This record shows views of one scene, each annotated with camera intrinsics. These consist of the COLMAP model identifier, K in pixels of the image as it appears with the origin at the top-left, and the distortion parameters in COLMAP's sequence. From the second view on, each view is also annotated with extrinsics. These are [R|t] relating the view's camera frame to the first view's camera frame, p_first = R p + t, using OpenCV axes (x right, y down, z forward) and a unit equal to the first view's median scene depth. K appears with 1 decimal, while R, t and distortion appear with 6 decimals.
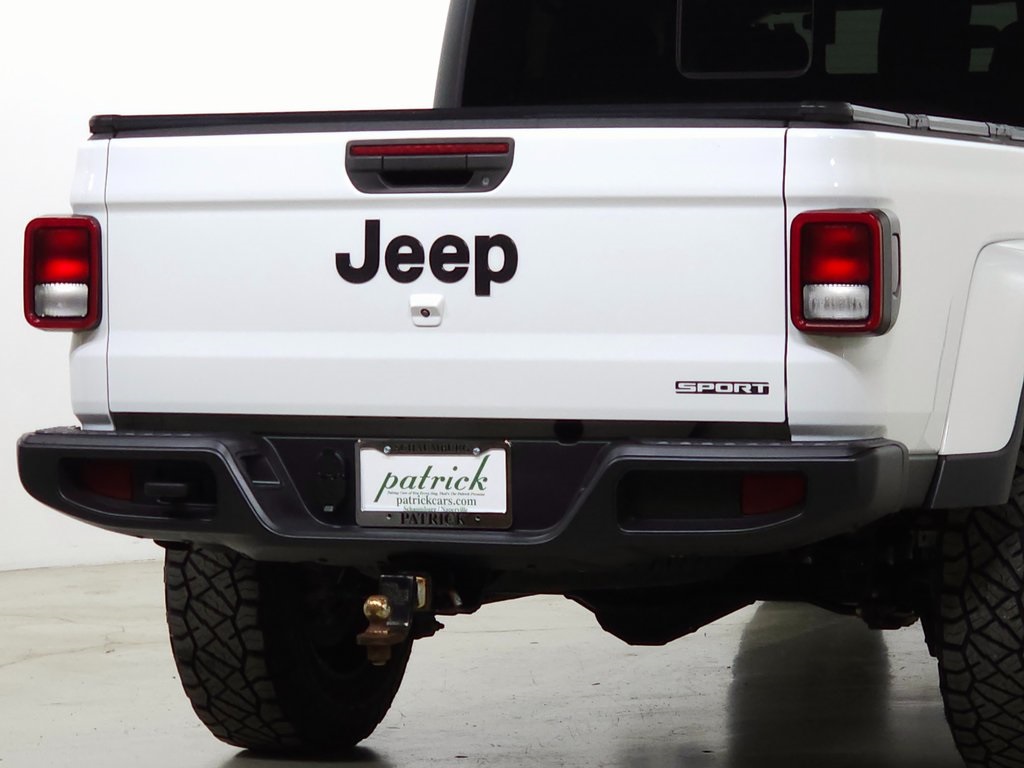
lens RADIAL K [[4097.2, 0, 512.0], [0, 4097.2, 384.0], [0, 0, 1]] dist [-1.485301, 35.167166]
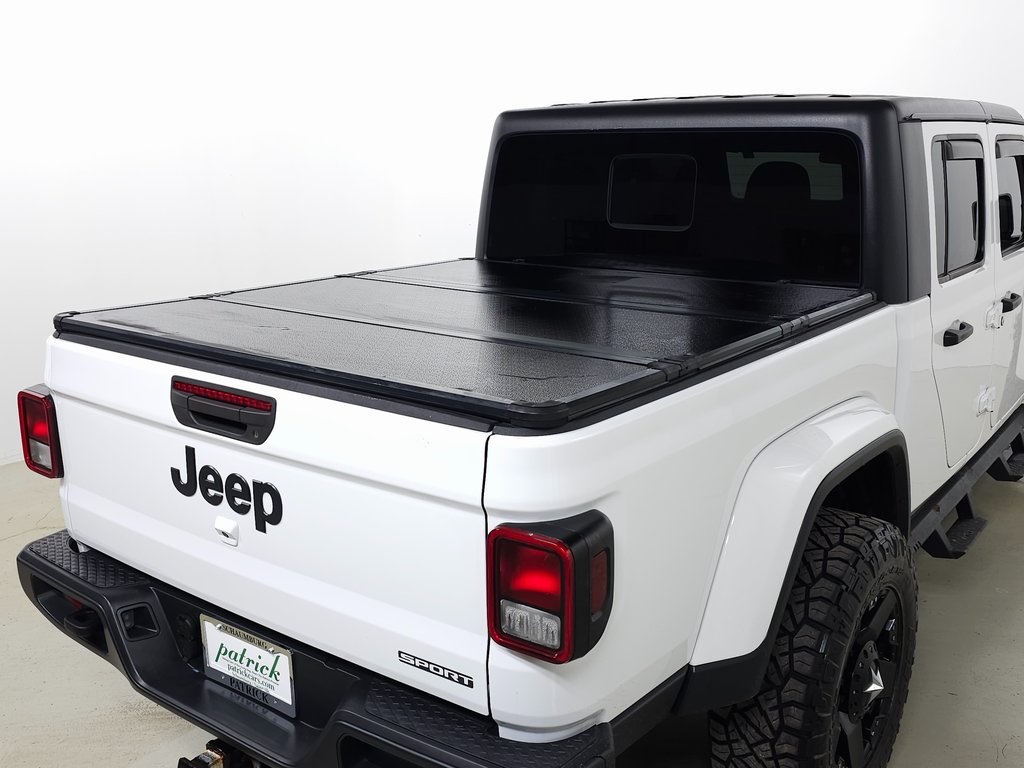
lens RADIAL K [[1022.1, 0, 512.0], [0, 1022.1, 384.0], [0, 0, 1]] dist [0.051250, -0.005301]
pose [[0.967579, 0.056340, -0.246206, 0.126446], [-0.002045, 0.976518, 0.215424, -0.121706], [0.252562, -0.207936, 0.944974, 0.753444]]
